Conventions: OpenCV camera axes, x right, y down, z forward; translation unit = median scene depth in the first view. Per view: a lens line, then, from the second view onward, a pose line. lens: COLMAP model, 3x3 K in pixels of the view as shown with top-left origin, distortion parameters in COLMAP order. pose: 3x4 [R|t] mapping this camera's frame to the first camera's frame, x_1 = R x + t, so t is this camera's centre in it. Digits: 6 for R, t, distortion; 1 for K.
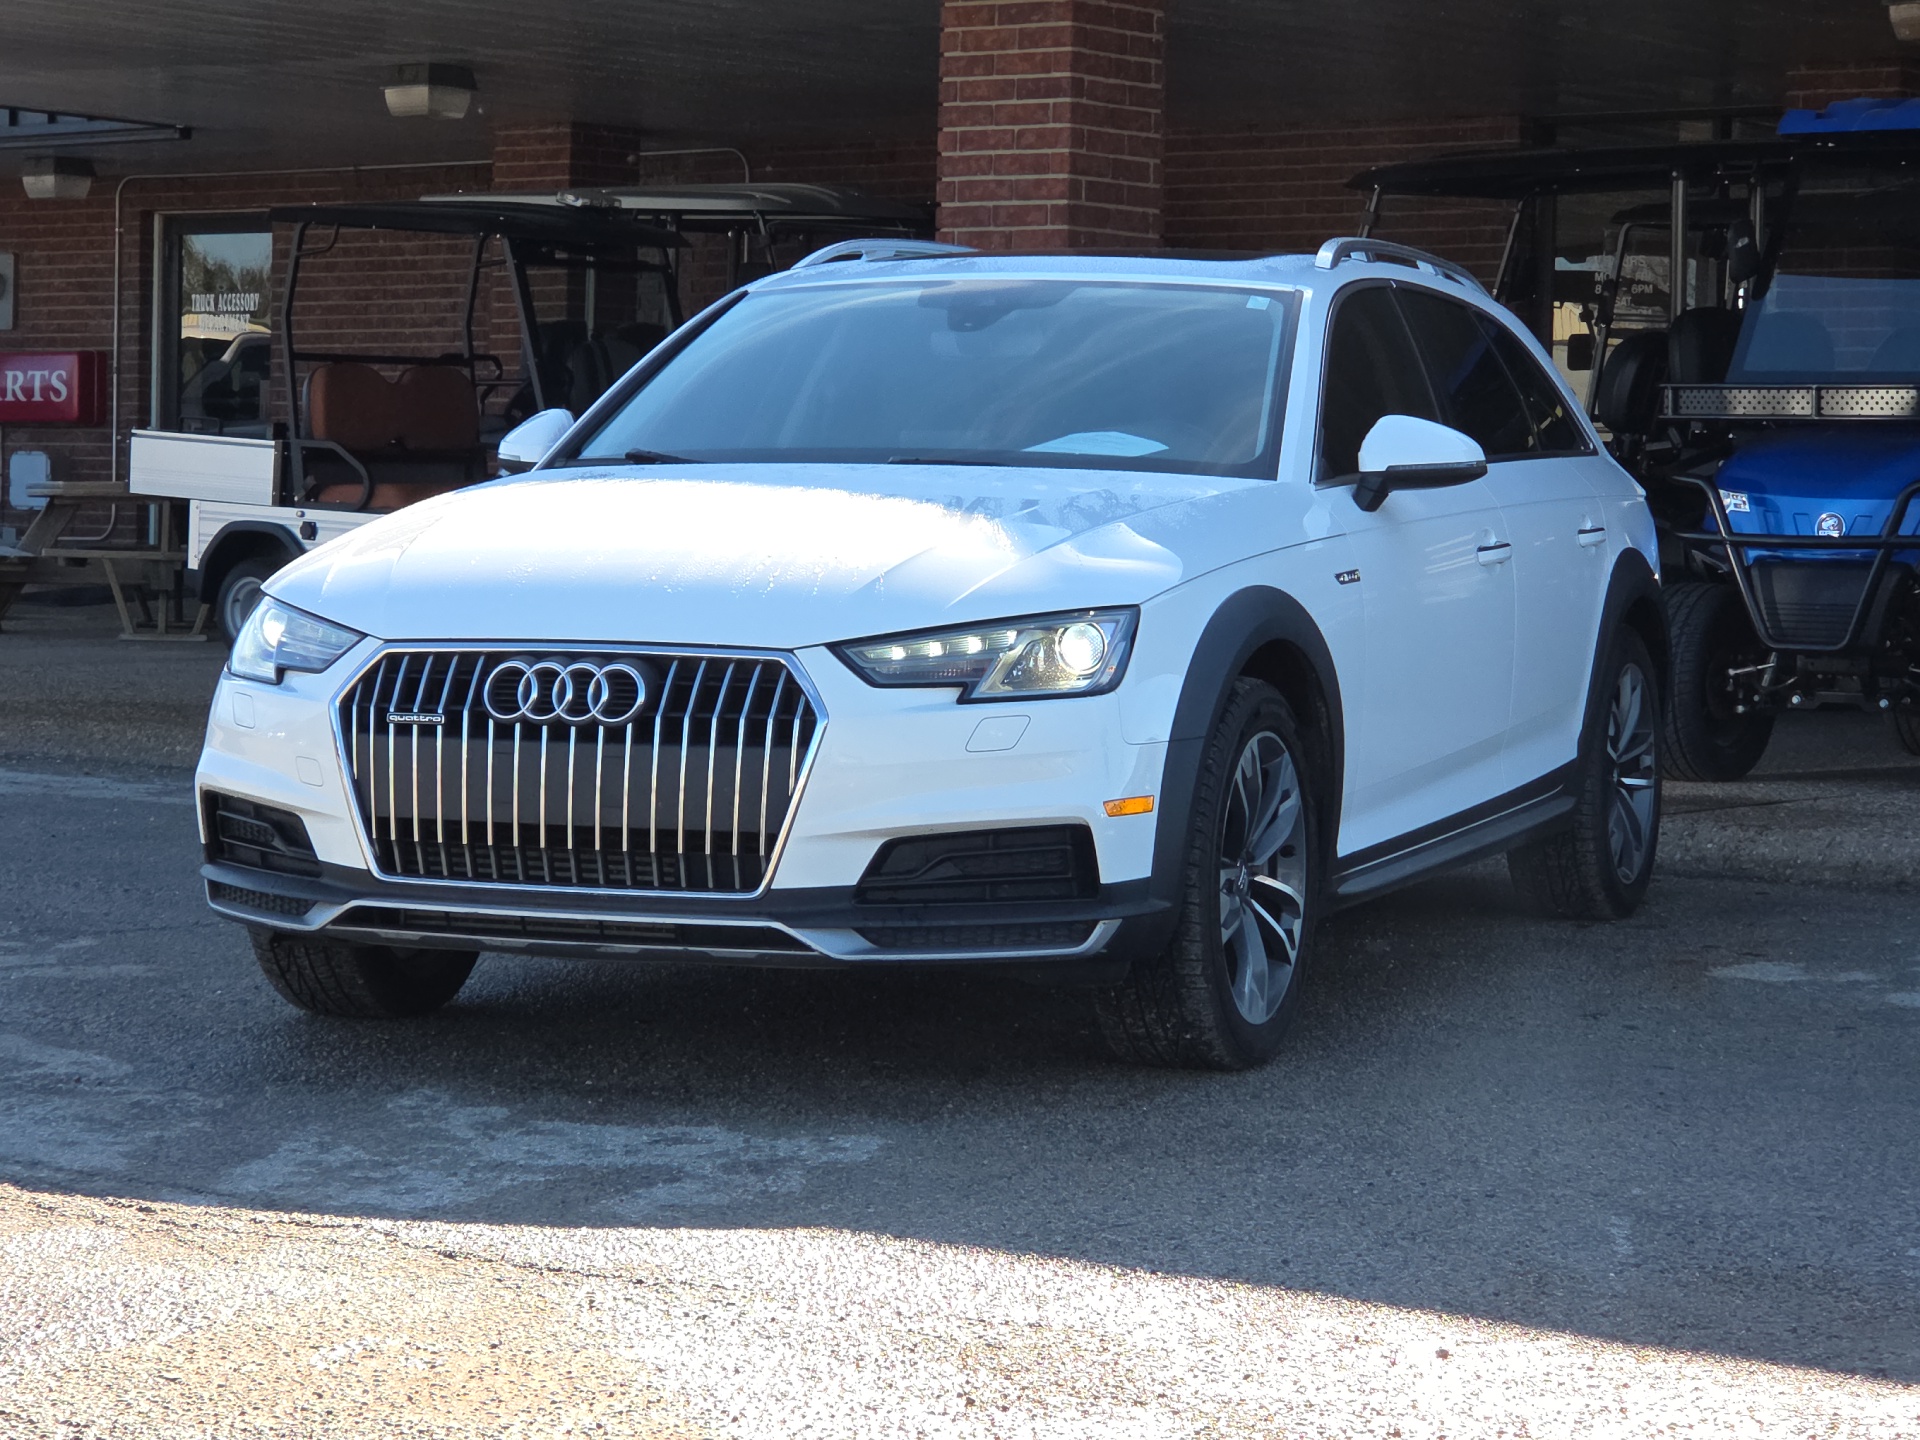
lens RADIAL K [[4763.0, 0, 960.0], [0, 4763.0, 720.0], [0, 0, 1]] dist [-0.510735, 7.322012]
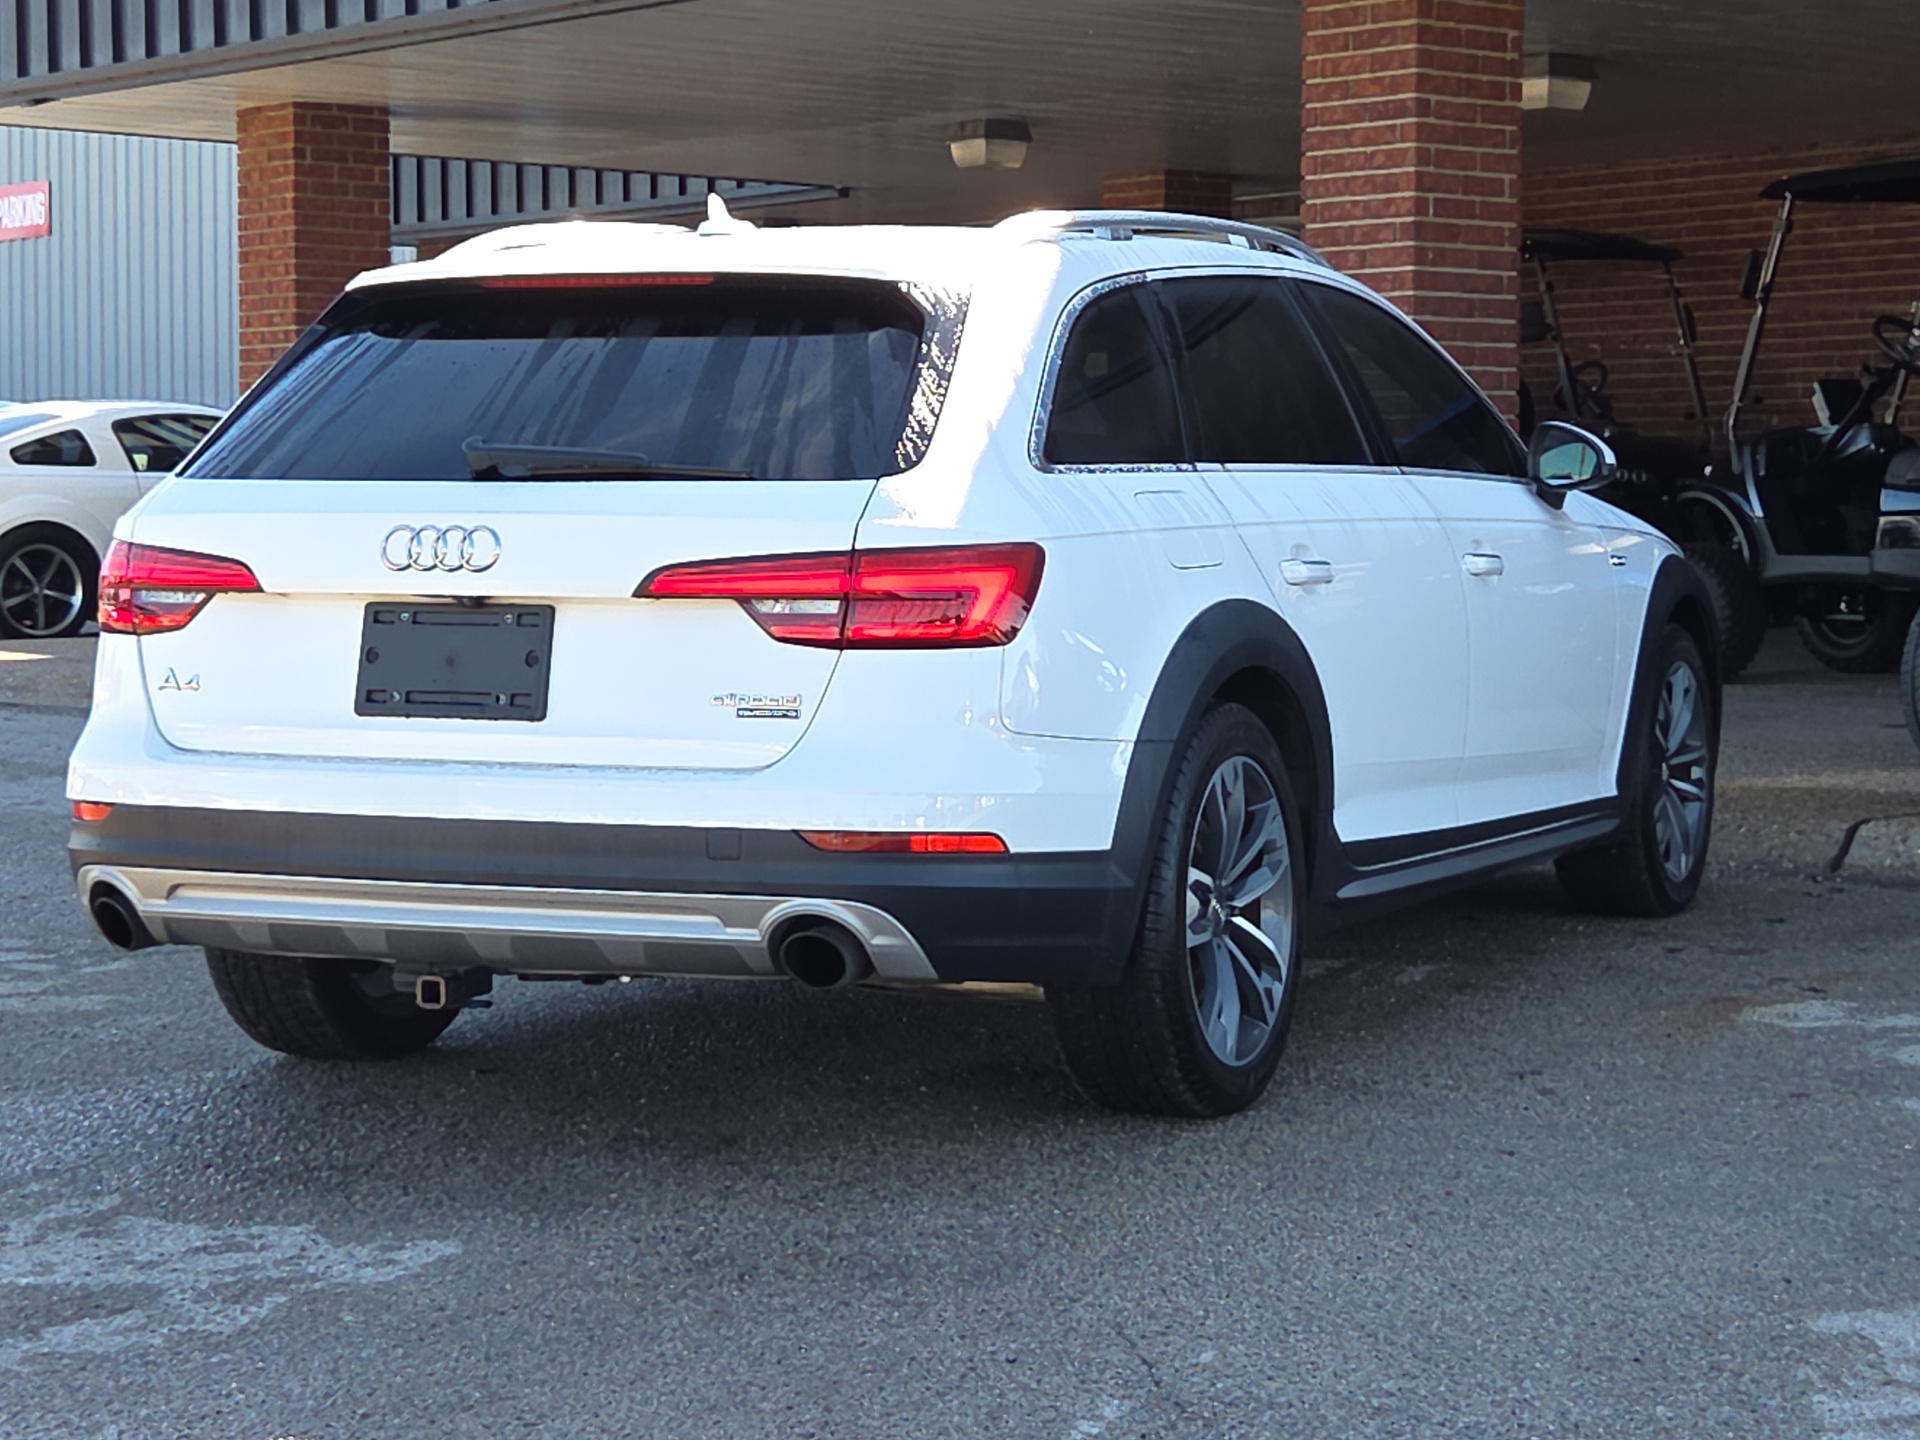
lens RADIAL K [[3843.3, 0, 960.0], [0, 3843.3, 720.0], [0, 0, 1]] dist [0.085441, 0.063167]
pose [[0.976875, -0.006139, -0.213723, 0.163940], [0.008487, 0.999913, 0.010068, -0.012074], [0.213643, -0.011649, 0.976842, 0.221967]]
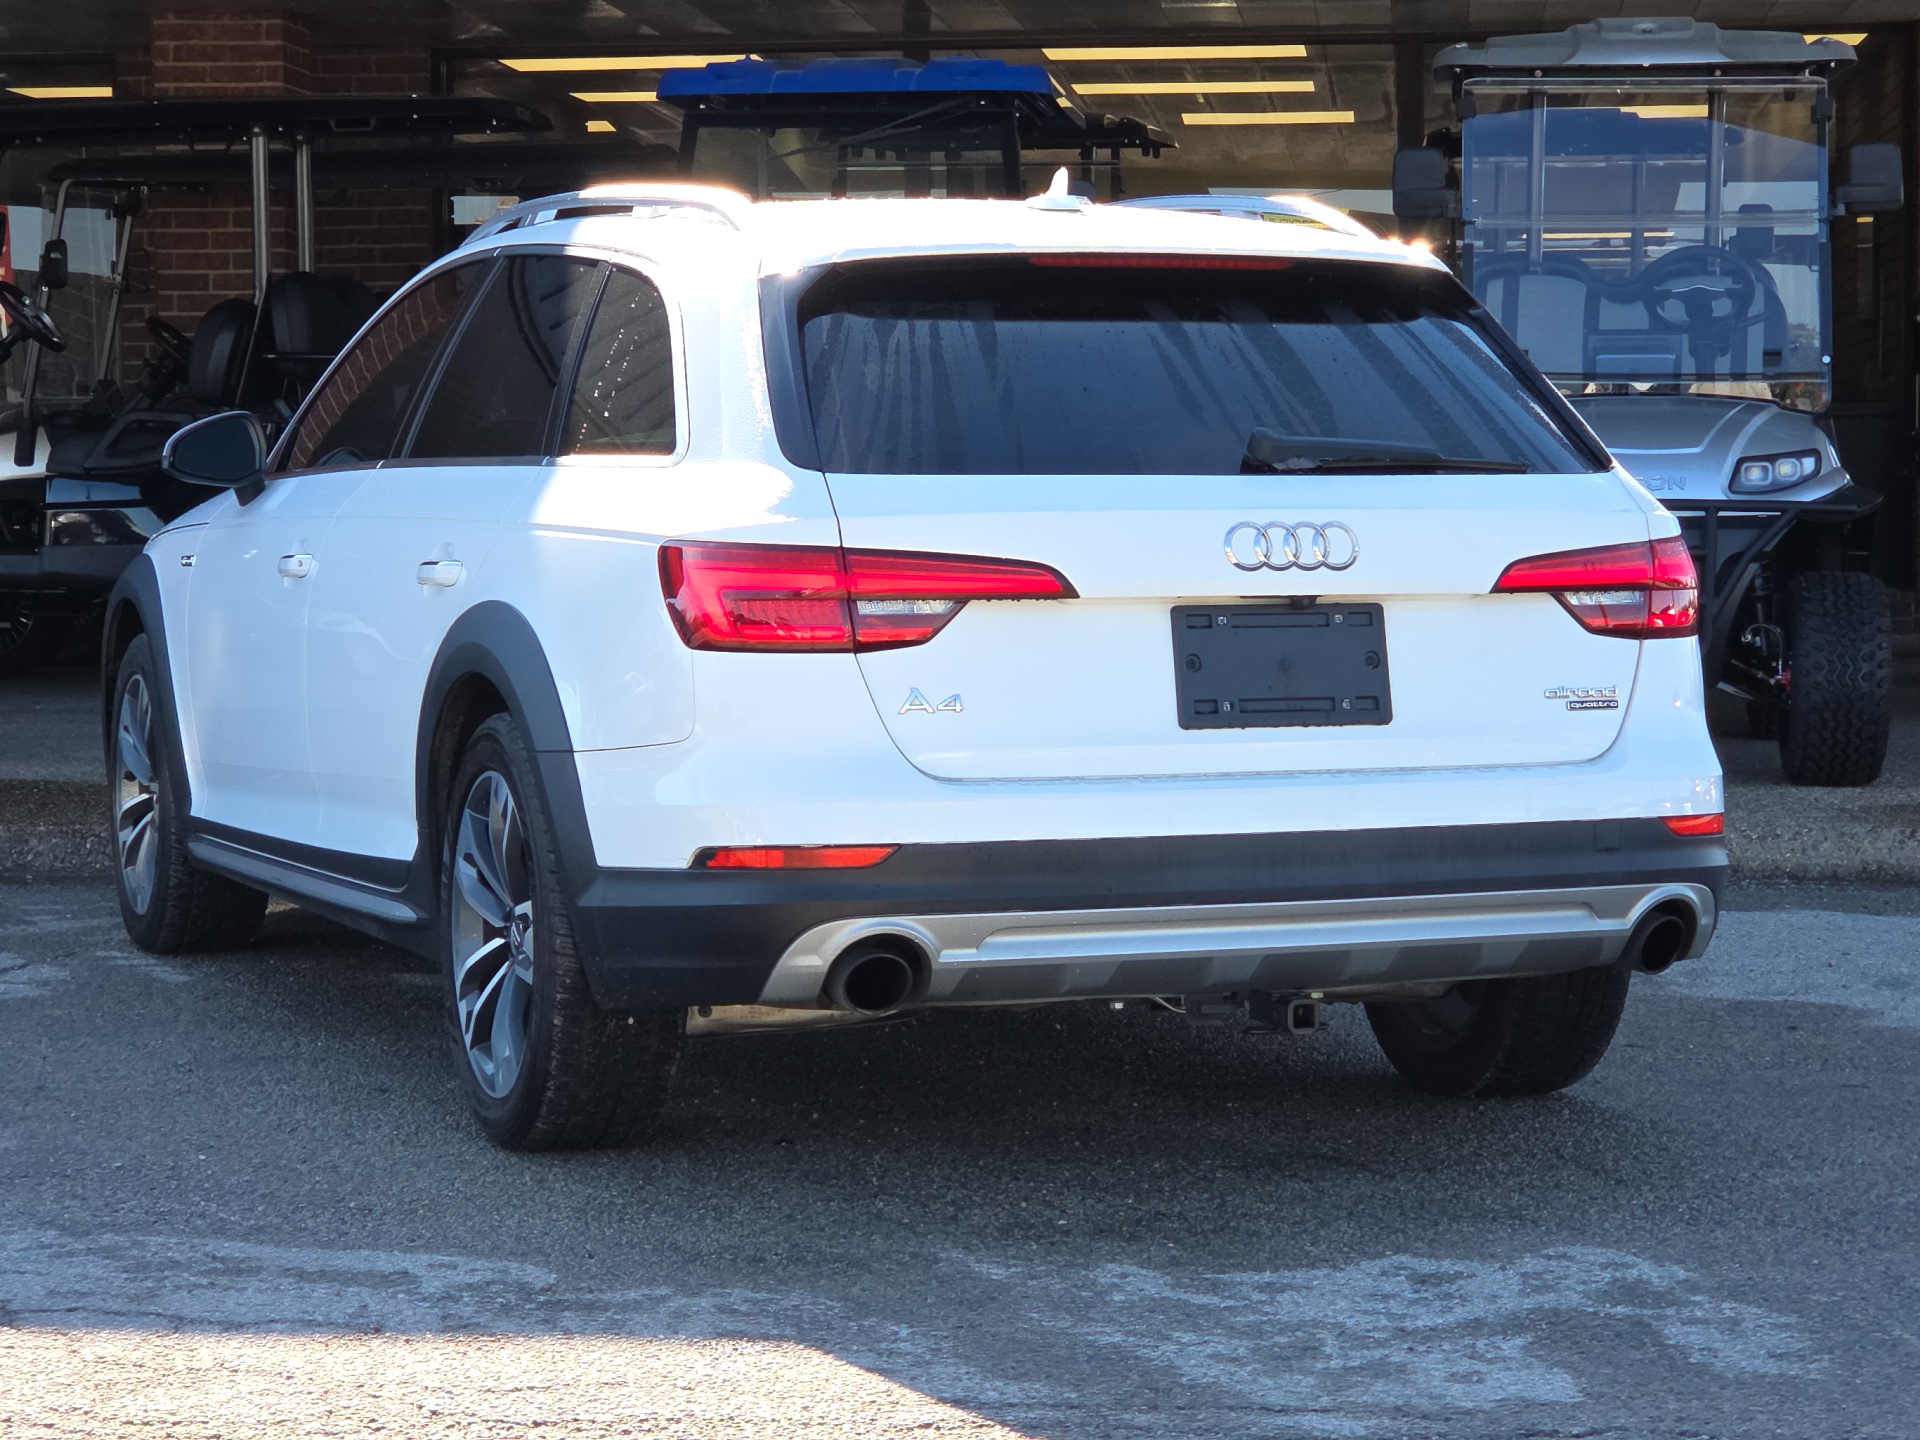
lens RADIAL K [[4775.5, 0, 960.0], [0, 4775.5, 720.0], [0, 0, 1]] dist [-0.363402, 5.085587]
pose [[0.844813, -0.051545, 0.532574, -0.413888], [0.045728, 0.998663, 0.024117, -0.025989], [-0.533105, 0.003980, 0.846040, 0.224073]]
